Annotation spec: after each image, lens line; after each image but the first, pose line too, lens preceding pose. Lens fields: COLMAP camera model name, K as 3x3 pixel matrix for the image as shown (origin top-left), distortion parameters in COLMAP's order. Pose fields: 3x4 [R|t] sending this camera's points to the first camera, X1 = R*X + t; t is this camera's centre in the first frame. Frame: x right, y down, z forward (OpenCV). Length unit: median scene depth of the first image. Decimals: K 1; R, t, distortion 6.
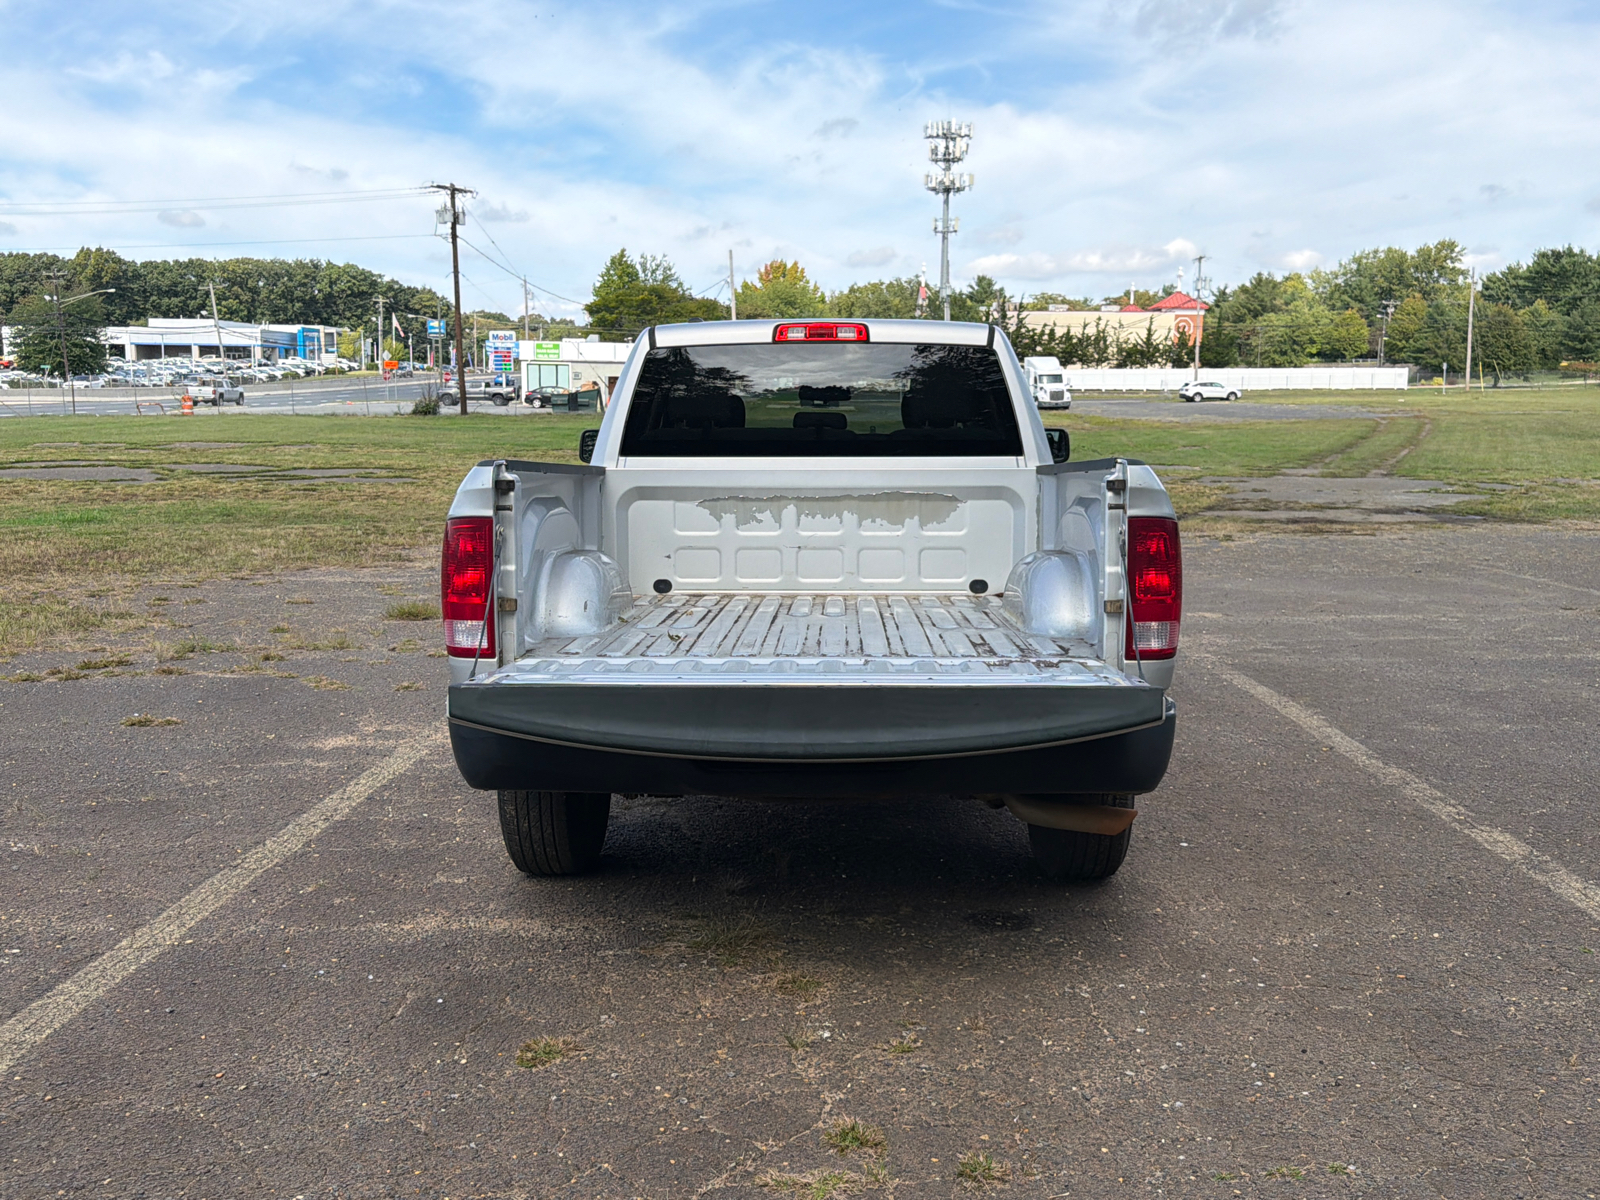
lens RADIAL K [[1499.8, 0, 789.5], [0, 1499.8, 604.4], [0, 0, 1]] dist [0.097139, -0.196077]
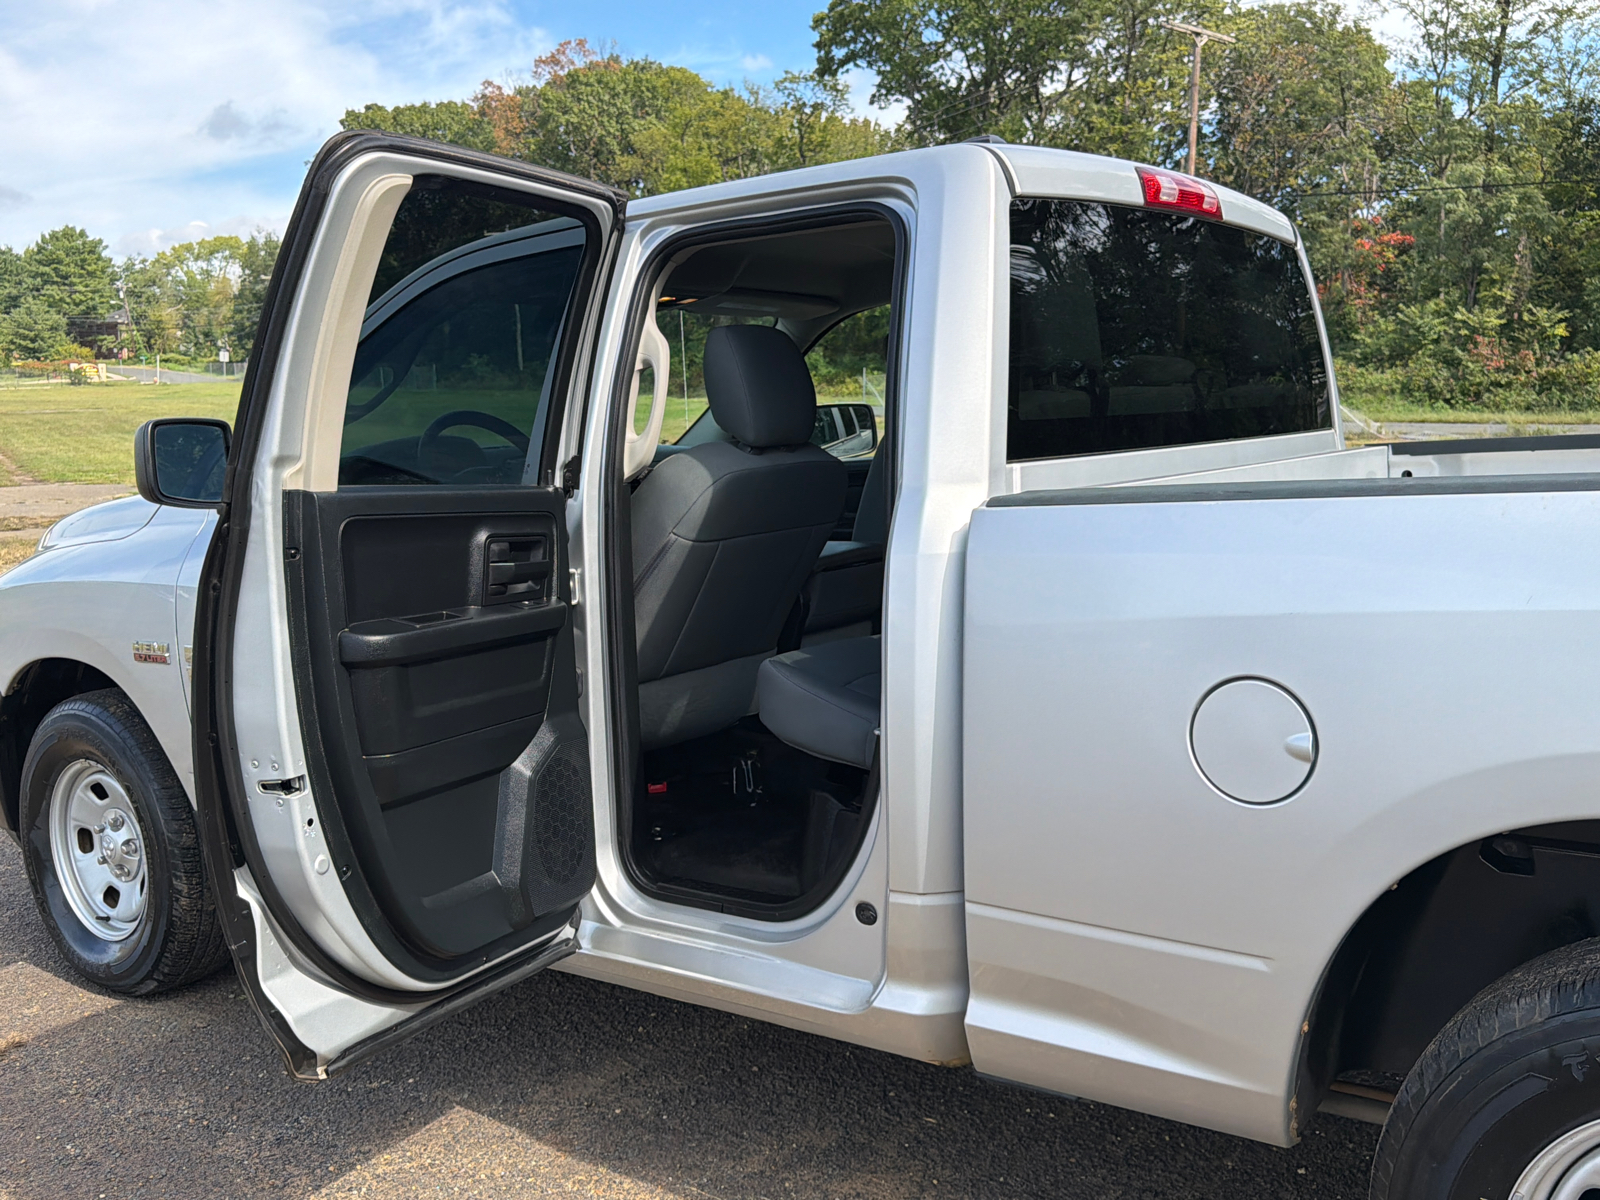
lens RADIAL K [[1499.8, 0, 789.5], [0, 1499.8, 604.4], [0, 0, 1]] dist [0.097139, -0.196077]
pose [[0.566331, -0.120474, 0.815325, -0.124256], [0.121618, 0.990645, 0.061903, -0.026566], [-0.815155, 0.064101, 0.575685, 0.232519]]
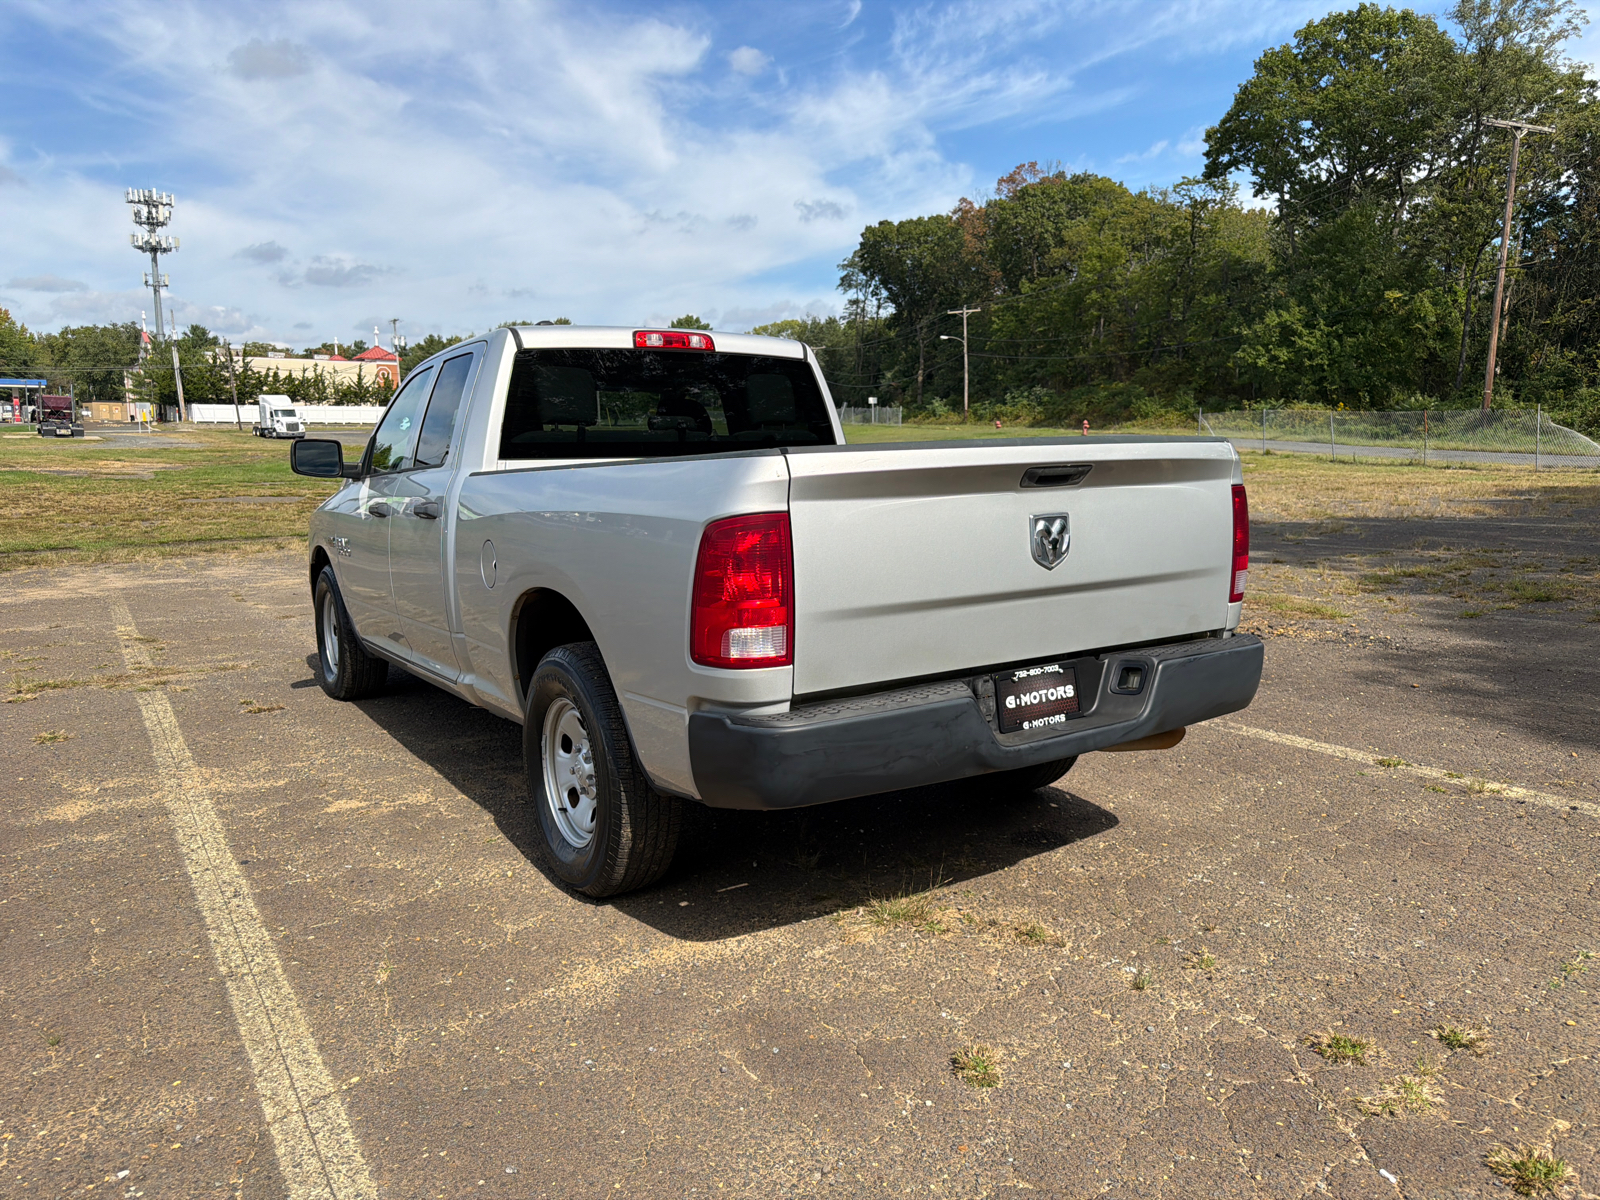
lens RADIAL K [[1143.4, 0, 794.1], [0, 1143.4, 596.3], [0, 0, 1]] dist [0.007188, -0.008200]
pose [[0.818218, -0.086916, 0.568300, -0.103938], [0.082408, 0.996029, 0.033685, -0.005194], [-0.568971, 0.019271, 0.822132, 0.076053]]
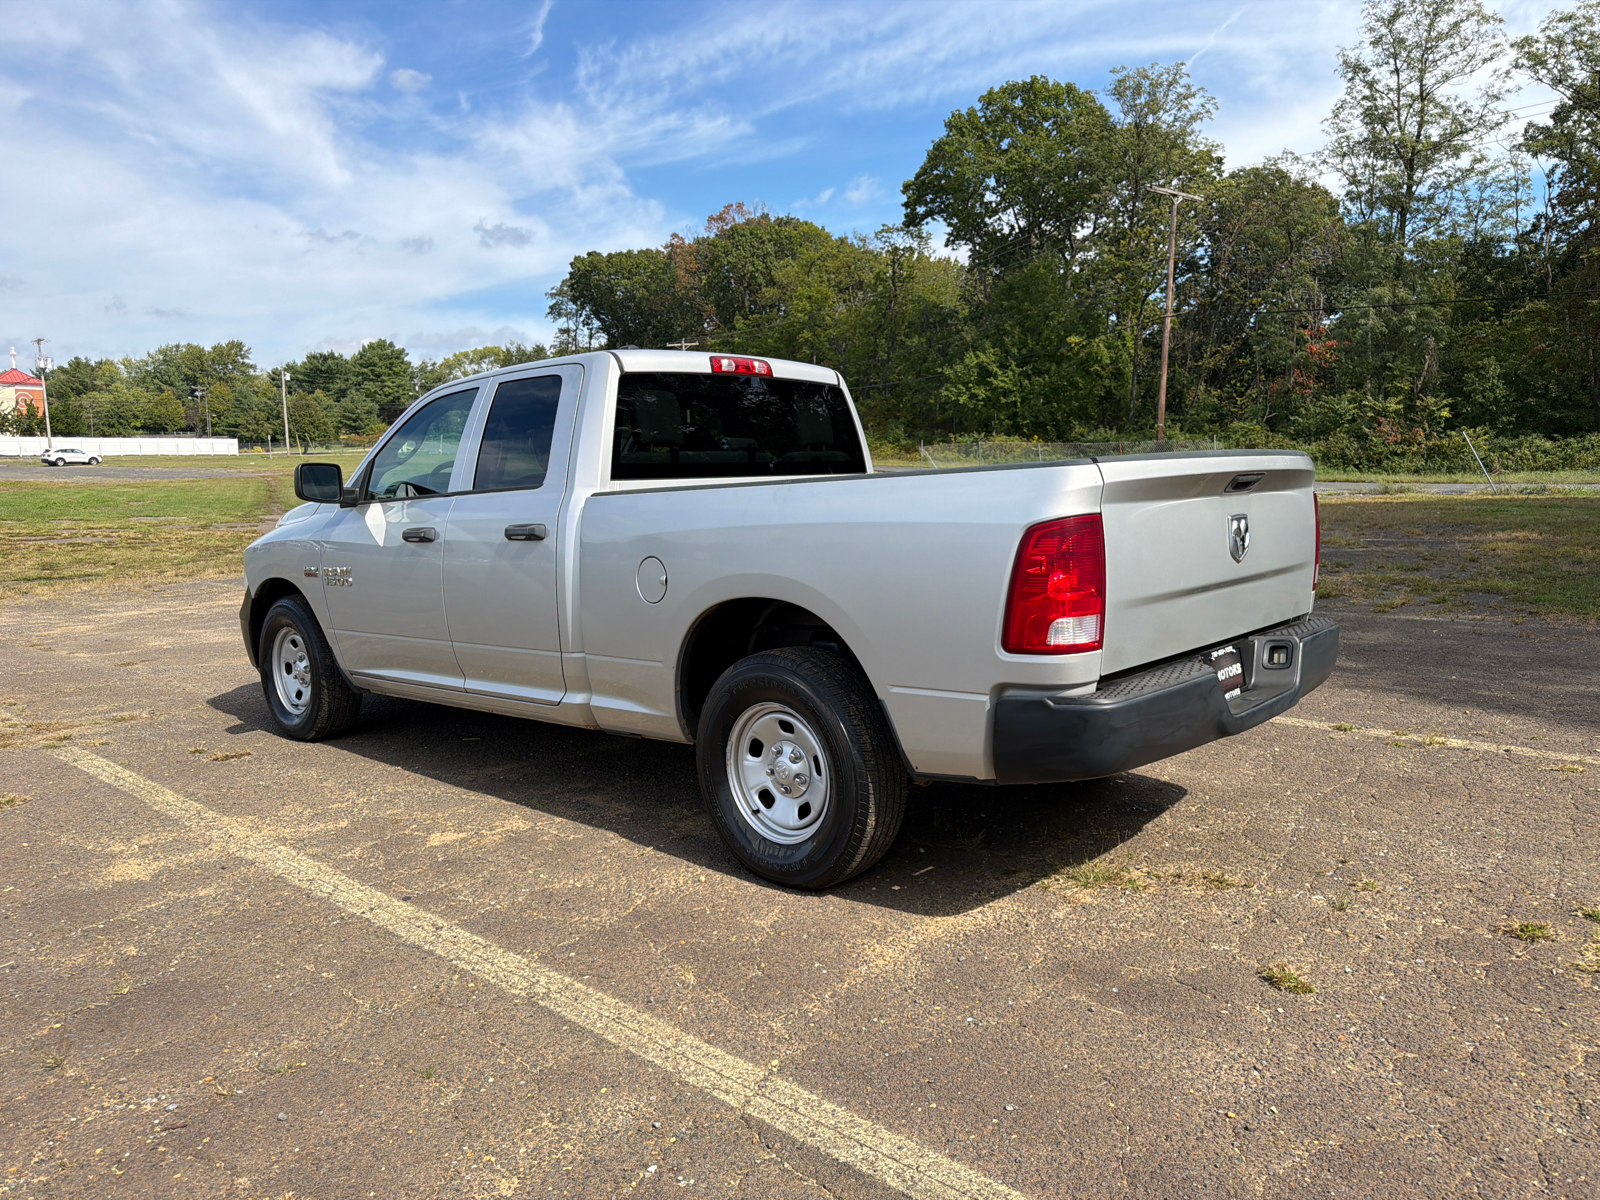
lens RADIAL K [[1137.6, 0, 795.4], [0, 1137.6, 598.6], [0, 0, 1]] dist [0.064931, -0.111856]
pose [[0.643816, -0.097376, 0.758959, -0.164623], [0.111163, 0.993250, 0.033137, -0.008534], [-0.757062, 0.063034, 0.650295, 0.114658]]
